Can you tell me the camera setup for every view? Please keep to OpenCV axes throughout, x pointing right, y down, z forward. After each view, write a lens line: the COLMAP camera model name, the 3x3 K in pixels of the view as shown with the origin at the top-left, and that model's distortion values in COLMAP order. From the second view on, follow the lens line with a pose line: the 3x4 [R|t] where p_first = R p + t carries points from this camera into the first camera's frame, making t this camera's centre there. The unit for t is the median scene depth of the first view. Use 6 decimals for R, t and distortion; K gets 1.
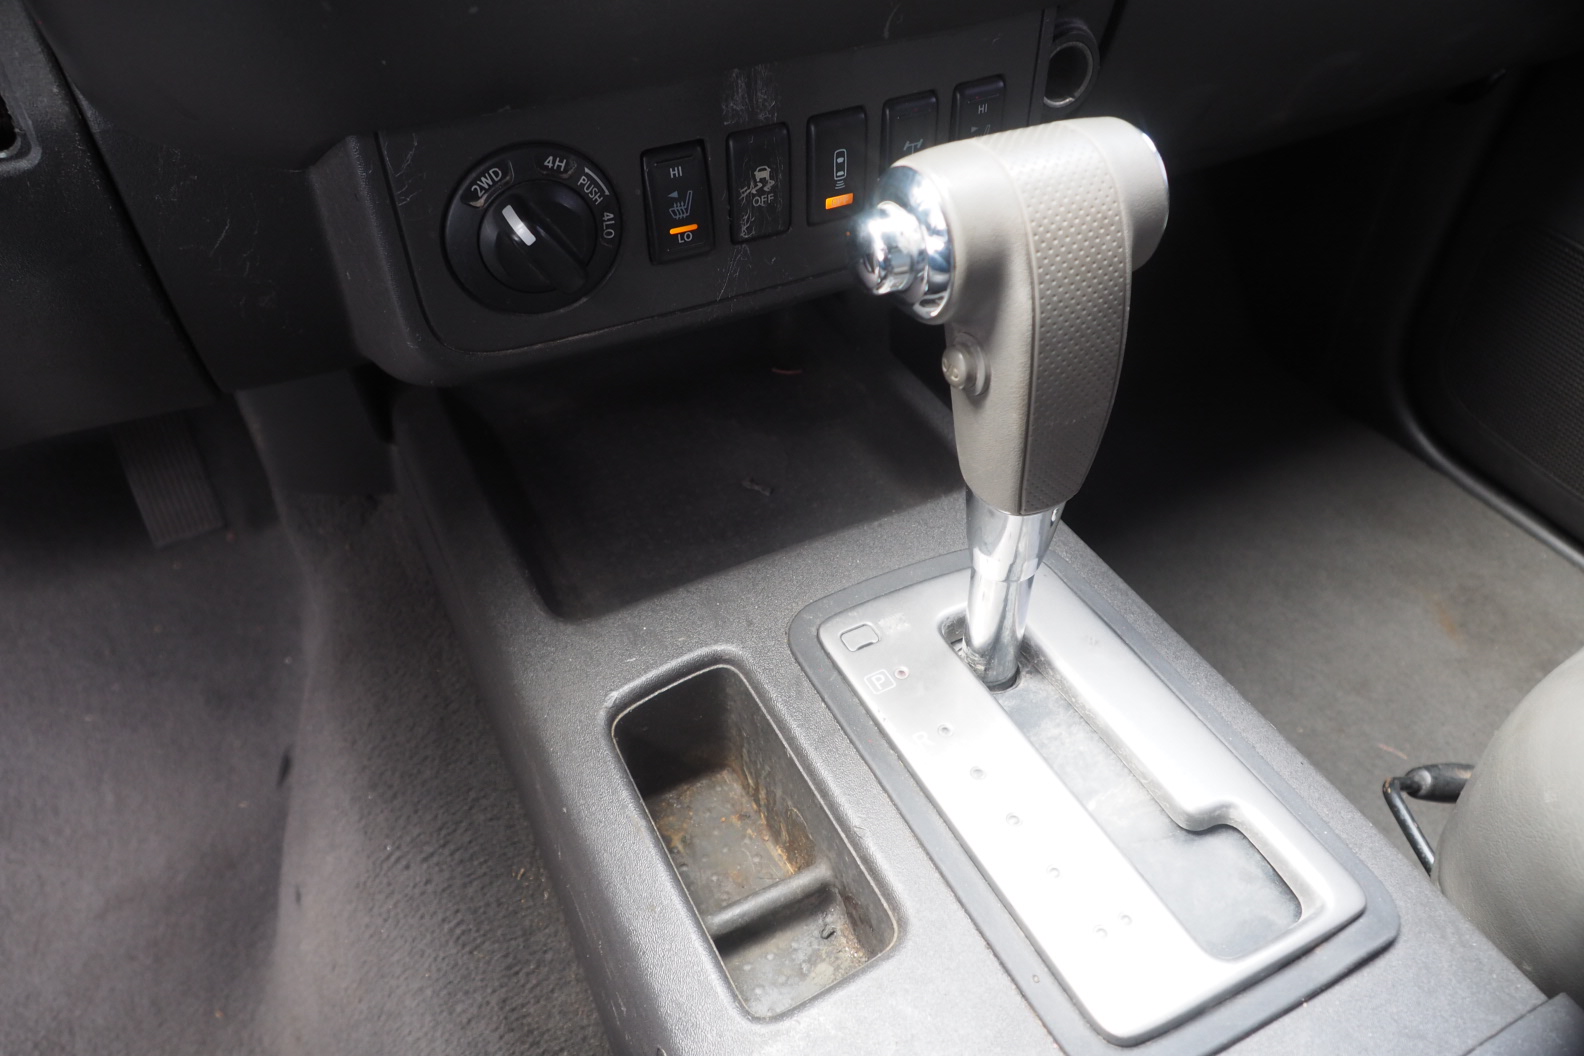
lens RADIAL K [[1124.6, 0, 794.3], [0, 1124.6, 534.3], [0, 0, 1]] dist [-0.039797, 0.001815]
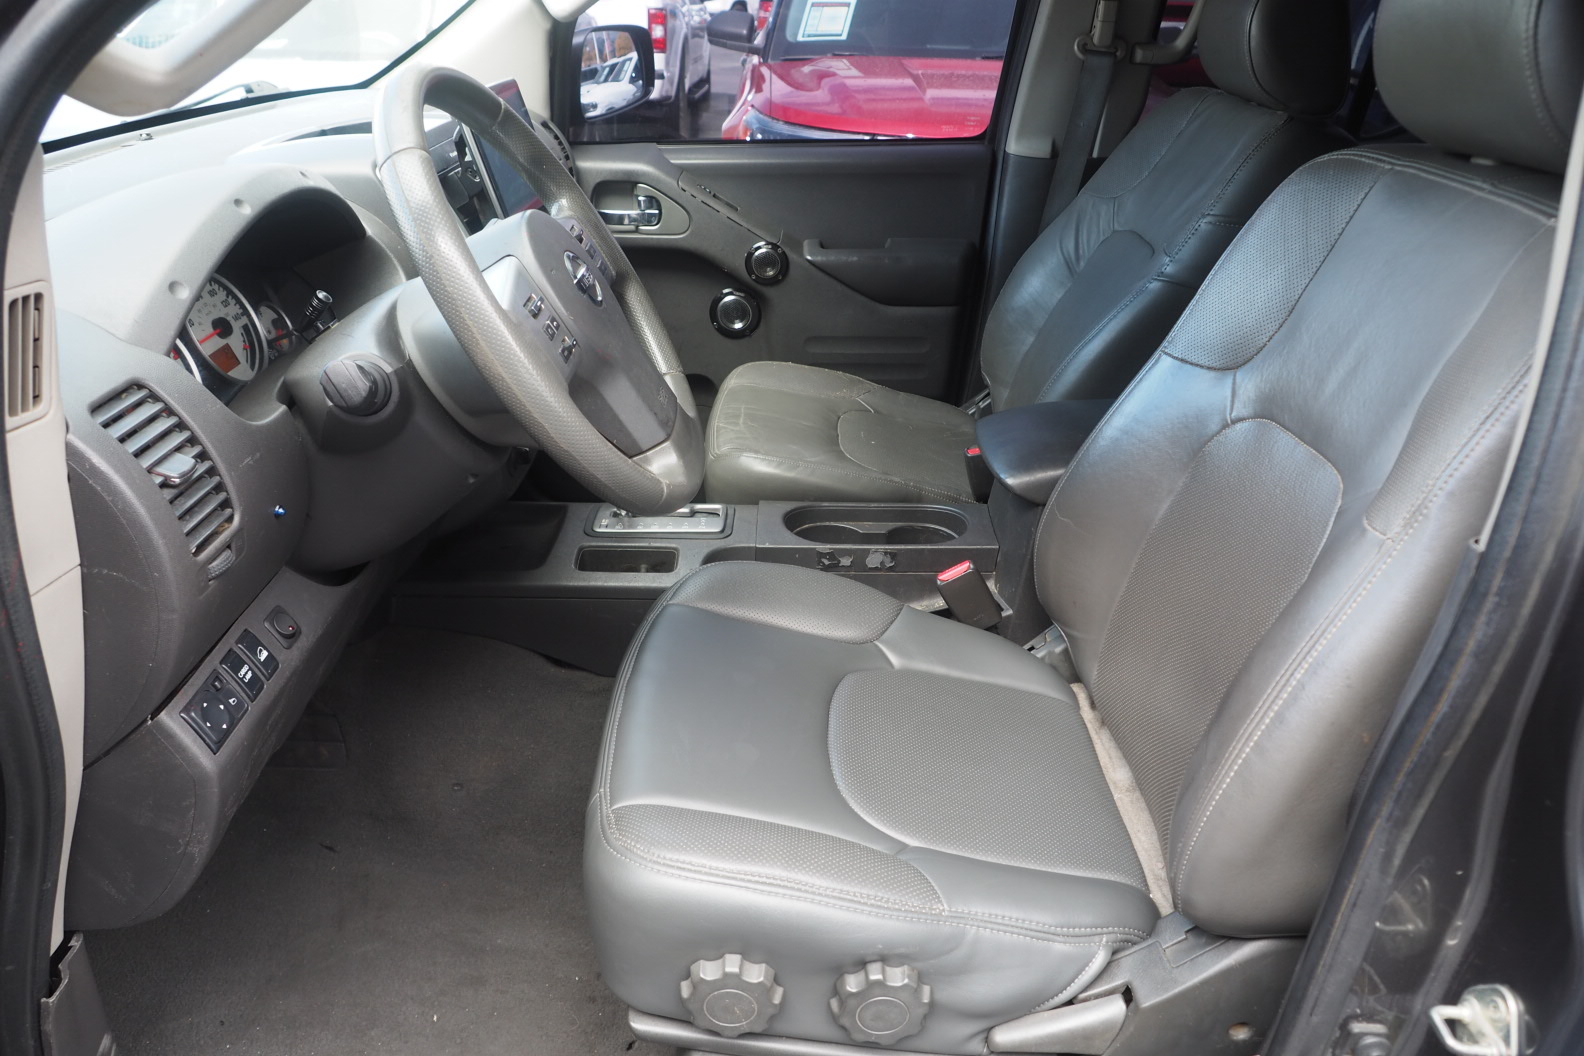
lens RADIAL K [[1112.2, 0, 792.0], [0, 1112.2, 528.0], [0, 0, 1]] dist [-0.044065, -0.001200]
pose [[0.462464, -0.400123, 0.791220, -2.867012], [0.593481, 0.802680, 0.059032, 0.281403], [-0.658716, 0.442274, 0.608676, -1.838022]]
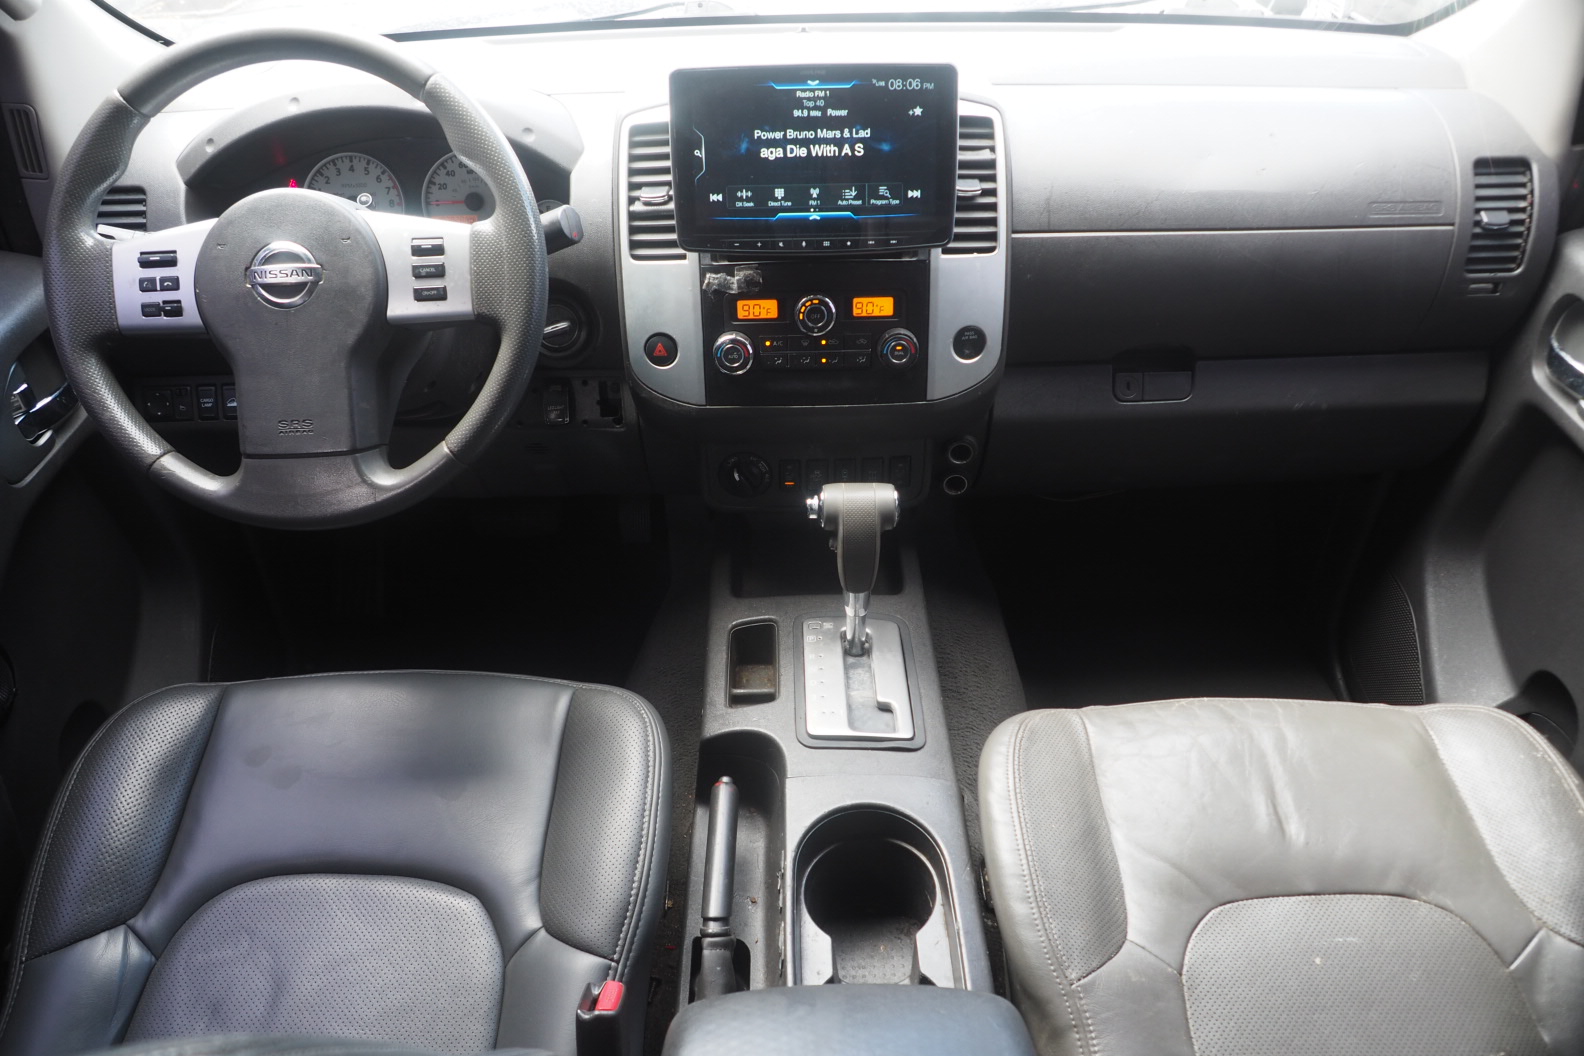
lens RADIAL K [[1135.6, 0, 792.7], [0, 1135.6, 520.5], [0, 0, 1]] dist [-0.010467, -0.003559]
pose [[0.896159, 0.241557, -0.372222, 1.179227], [-0.287220, 0.955182, -0.071635, 0.064738], [0.338236, 0.171105, 0.925375, -2.056489]]
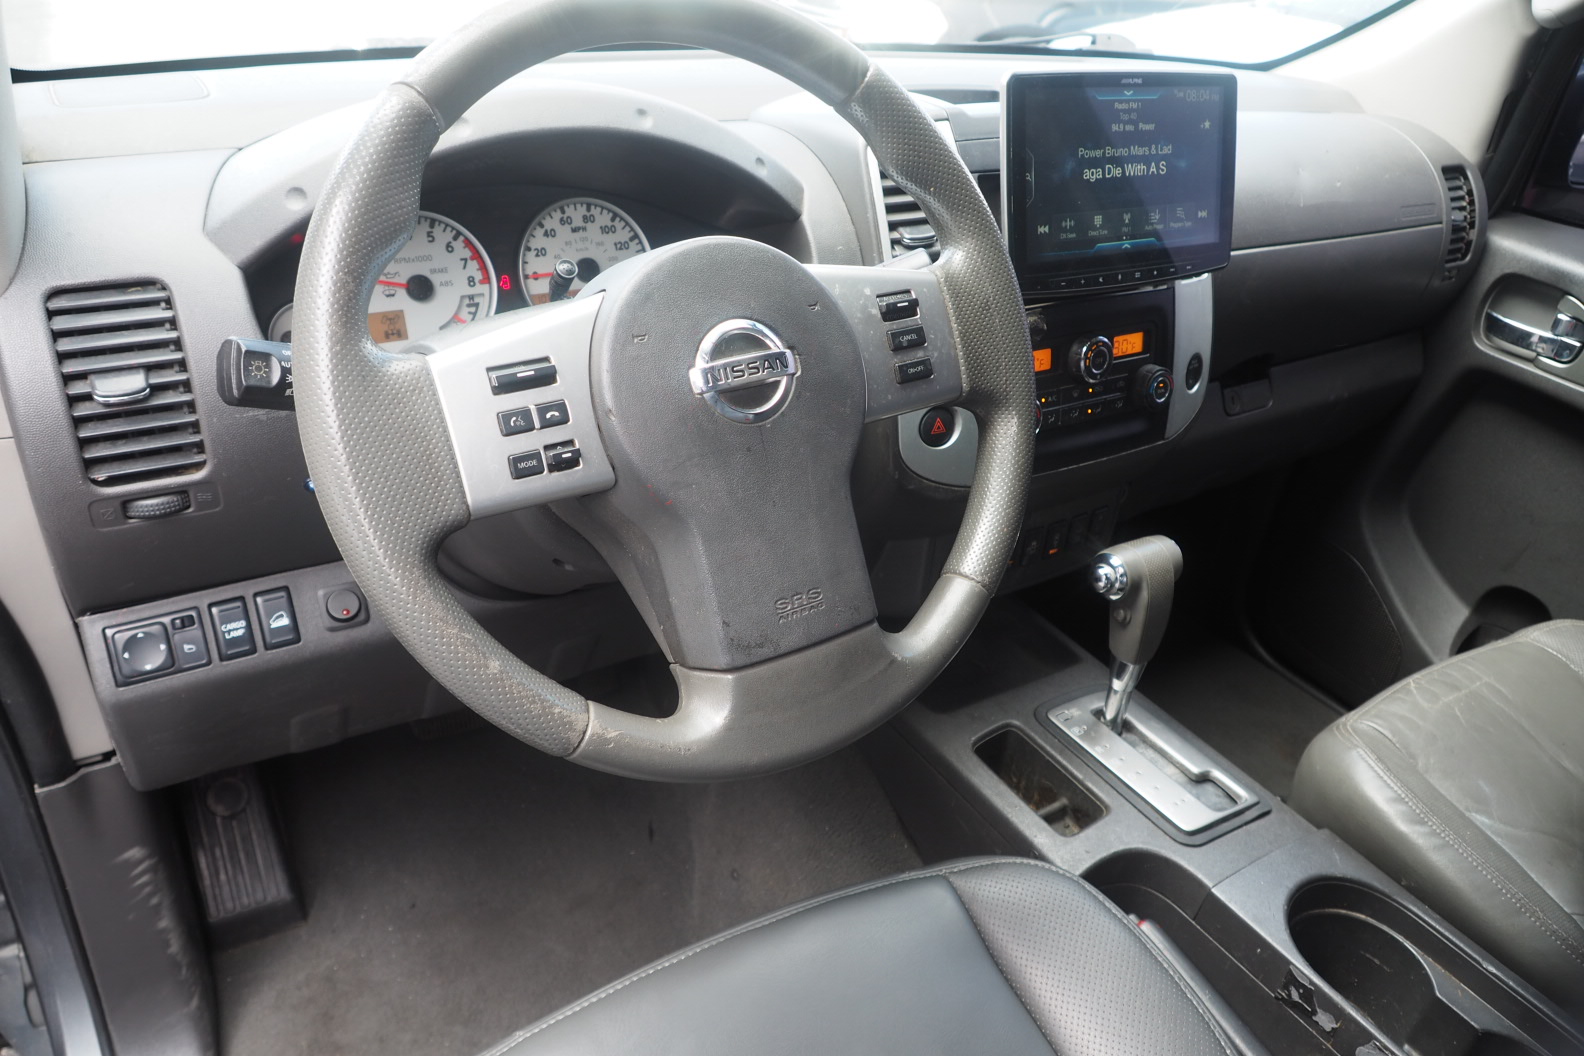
lens RADIAL K [[1137.0, 0, 799.0], [0, 1137.0, 524.2], [0, 0, 1]] dist [-0.025643, -0.002134]
pose [[0.991398, 0.027169, 0.128032, -0.995639], [-0.000248, 0.978606, -0.205744, 0.219572], [-0.130883, 0.203942, 0.970195, -1.719766]]
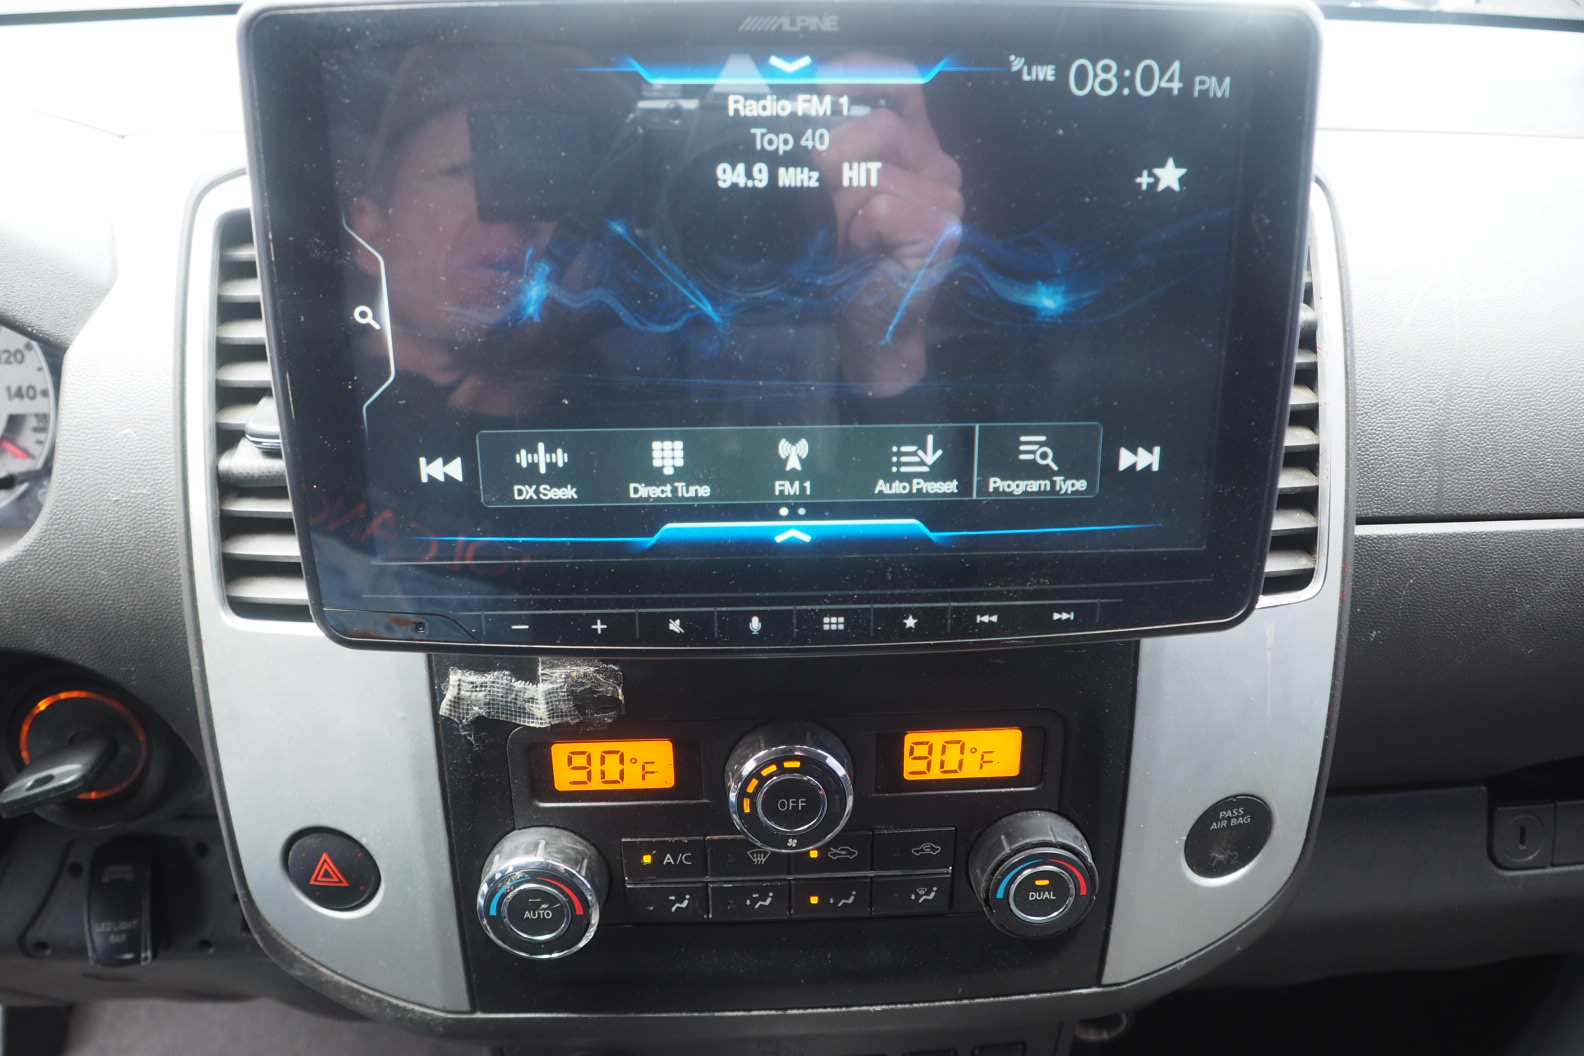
lens RADIAL K [[1124.6, 0, 794.3], [0, 1124.6, 534.3], [0, 0, 1]] dist [-0.039797, 0.001815]
pose [[0.913473, 0.221919, -0.341055, 0.272568], [-0.280348, 0.950746, -0.132241, -0.765609], [0.294910, 0.216413, 0.930695, -0.306242]]
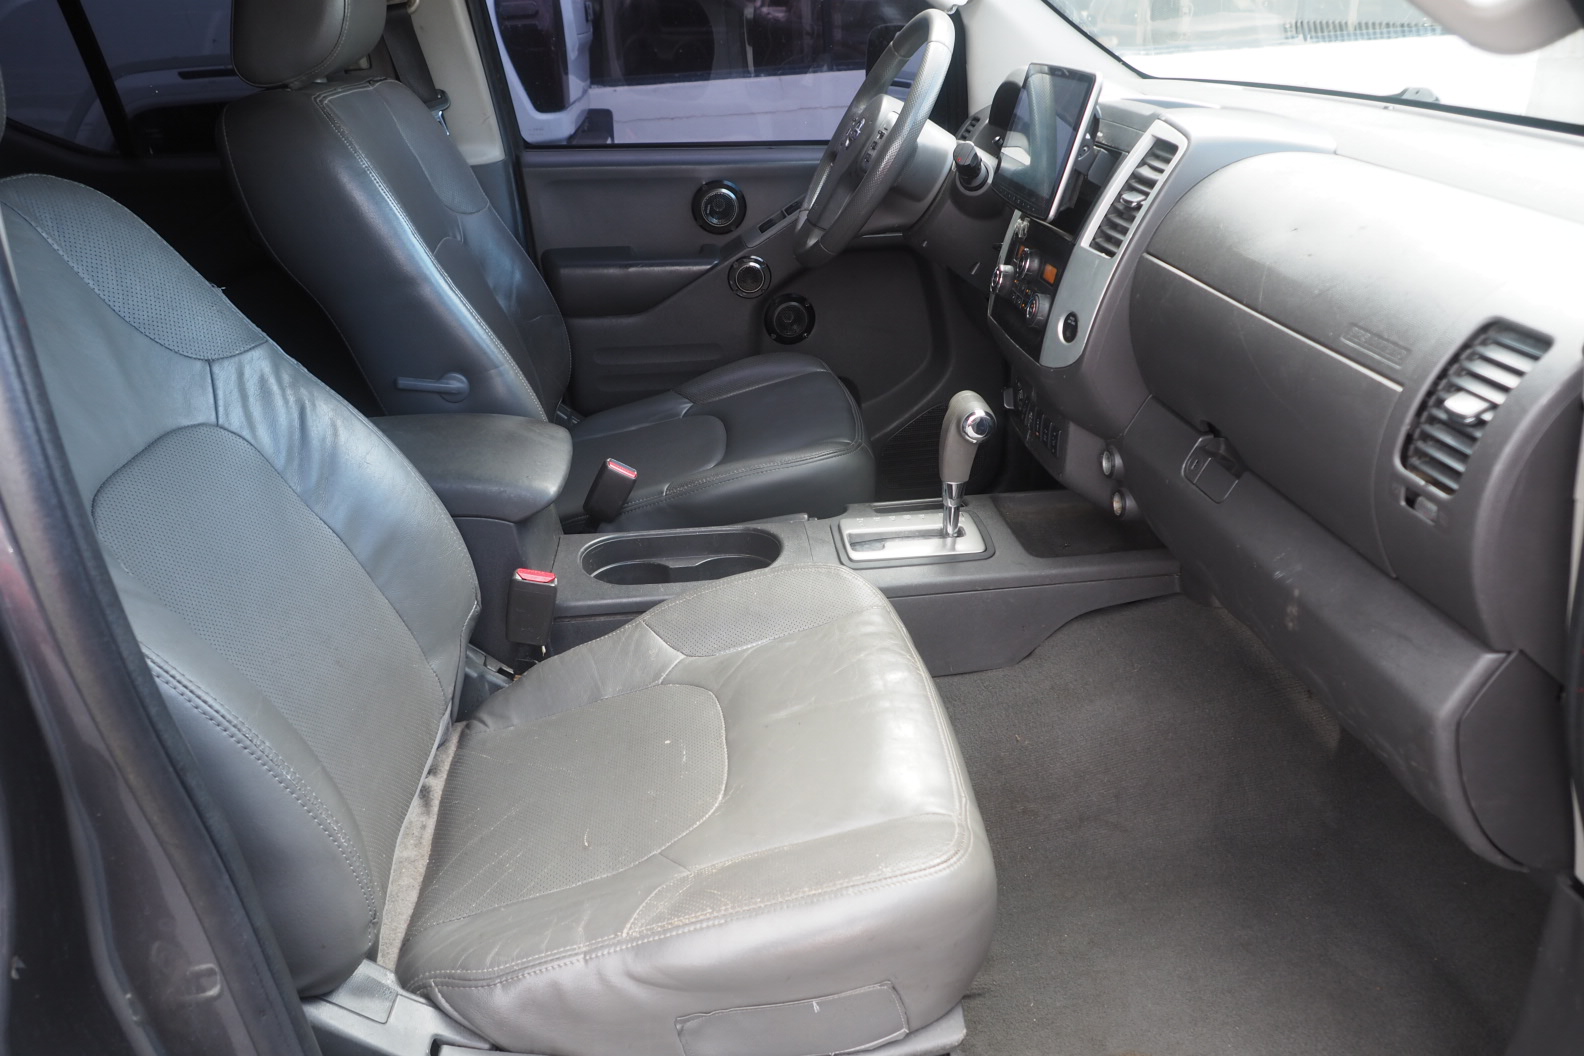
lens RADIAL K [[1108.9, 0, 794.7], [0, 1108.9, 534.5], [0, 0, 1]] dist [-0.033039, 0.000774]
pose [[-0.365208, 0.408121, -0.836696, 3.726161], [-0.618696, 0.565156, 0.545723, -1.706110], [0.695585, 0.716963, 0.046103, 0.569503]]
